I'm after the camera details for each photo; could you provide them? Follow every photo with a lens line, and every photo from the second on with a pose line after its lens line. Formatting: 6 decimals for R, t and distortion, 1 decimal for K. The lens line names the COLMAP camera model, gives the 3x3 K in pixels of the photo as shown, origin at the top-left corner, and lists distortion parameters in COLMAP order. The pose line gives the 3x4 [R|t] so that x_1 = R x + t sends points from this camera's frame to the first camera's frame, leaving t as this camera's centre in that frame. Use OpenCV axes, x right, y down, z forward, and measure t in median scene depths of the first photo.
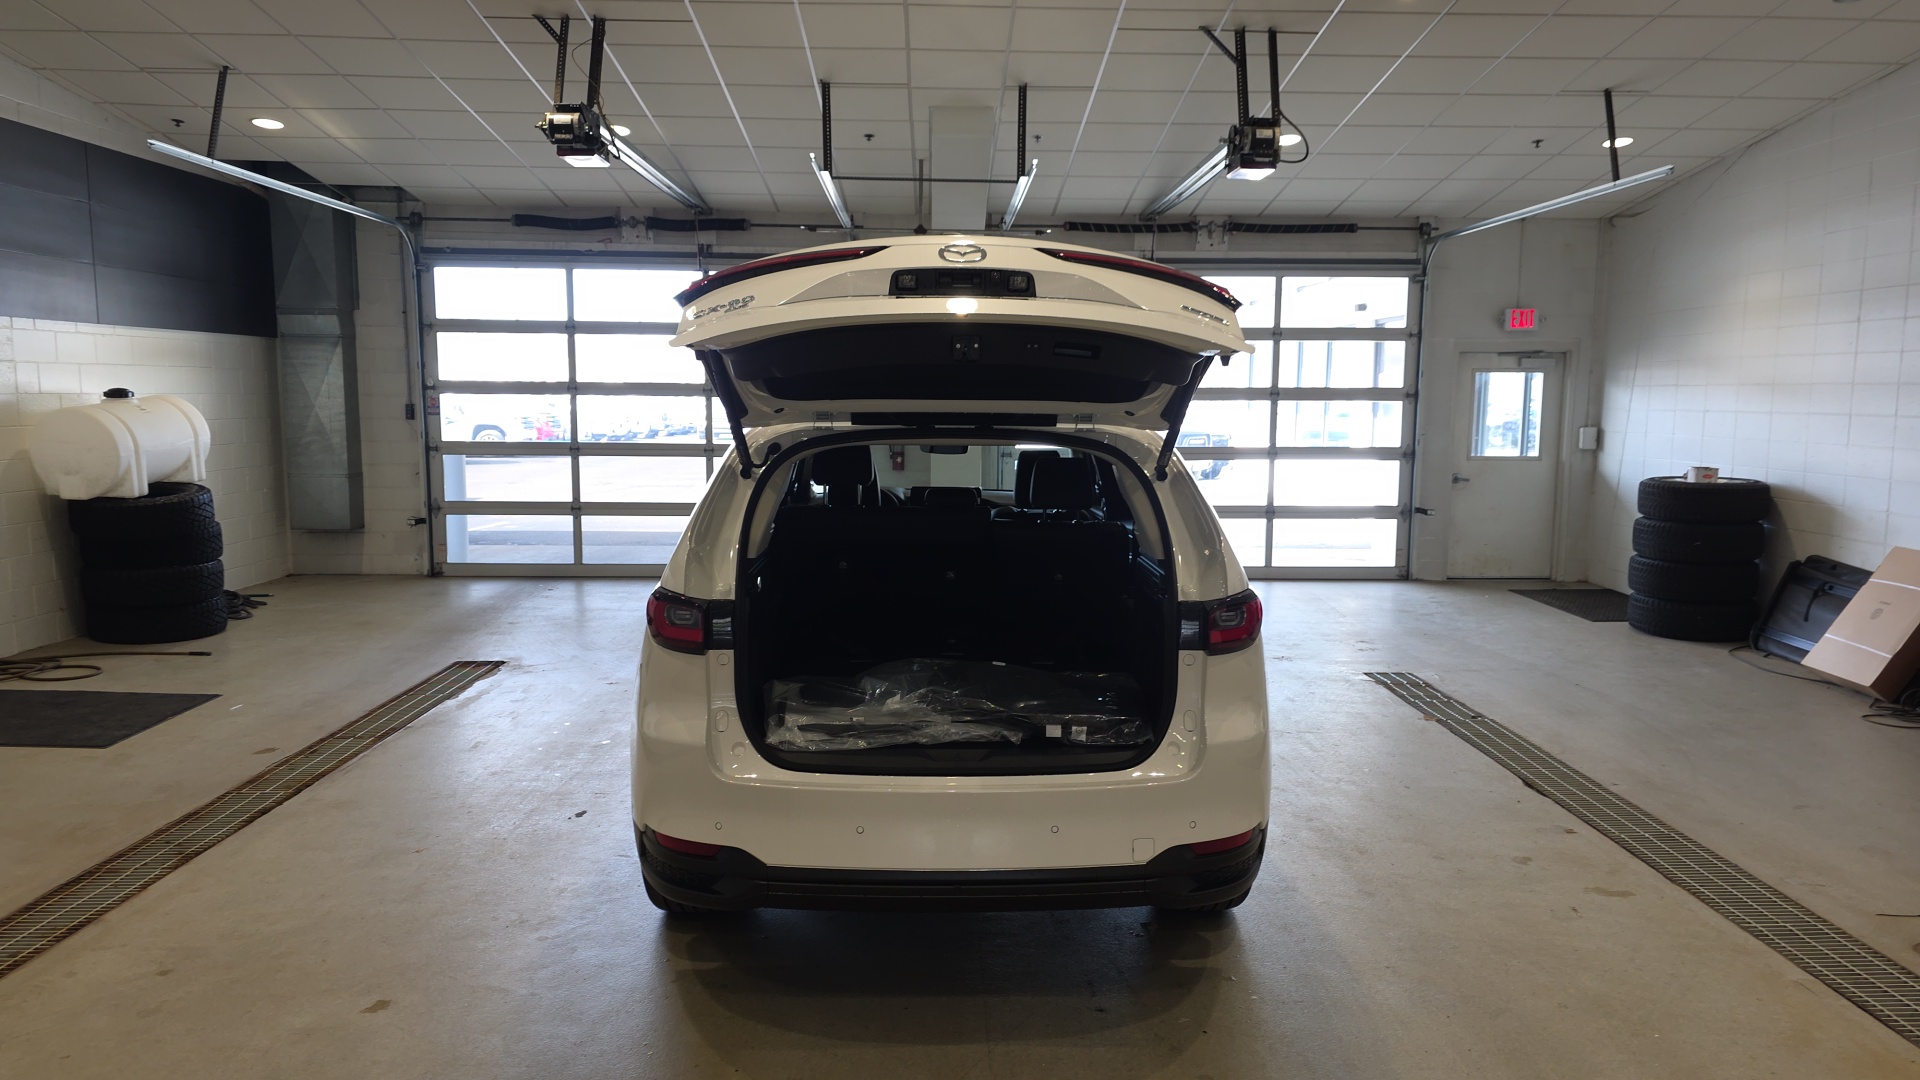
lens RADIAL K [[1301.2, 0, 987.3], [0, 1301.2, 540.3], [0, 0, 1]] dist [0.077469, -0.113389]
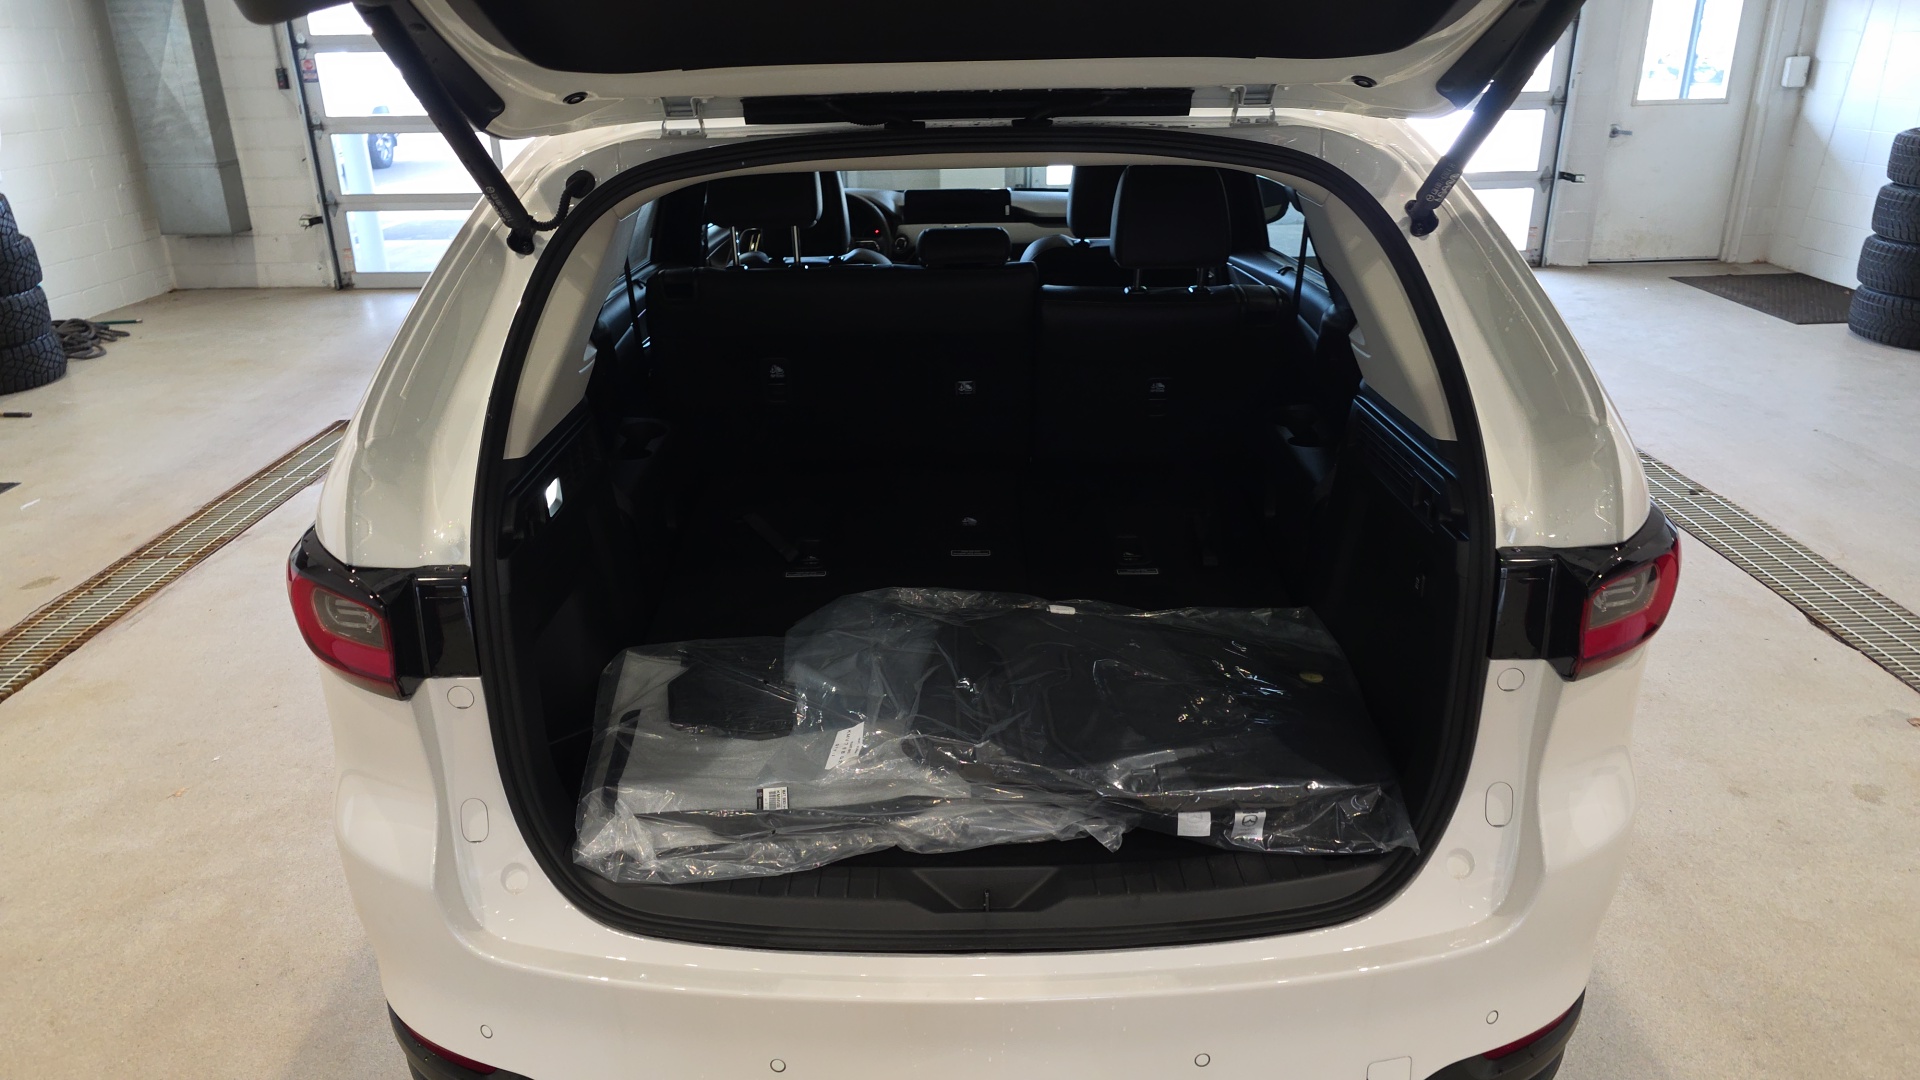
lens RADIAL K [[1282.9, 0, 940.6], [0, 1282.9, 537.8], [0, 0, 1]] dist [0.050142, -0.048017]
pose [[0.998619, -0.008935, -0.051764, -0.007038], [0.021999, 0.965990, 0.257643, -0.035457], [0.047702, -0.258426, 0.964853, 0.292531]]
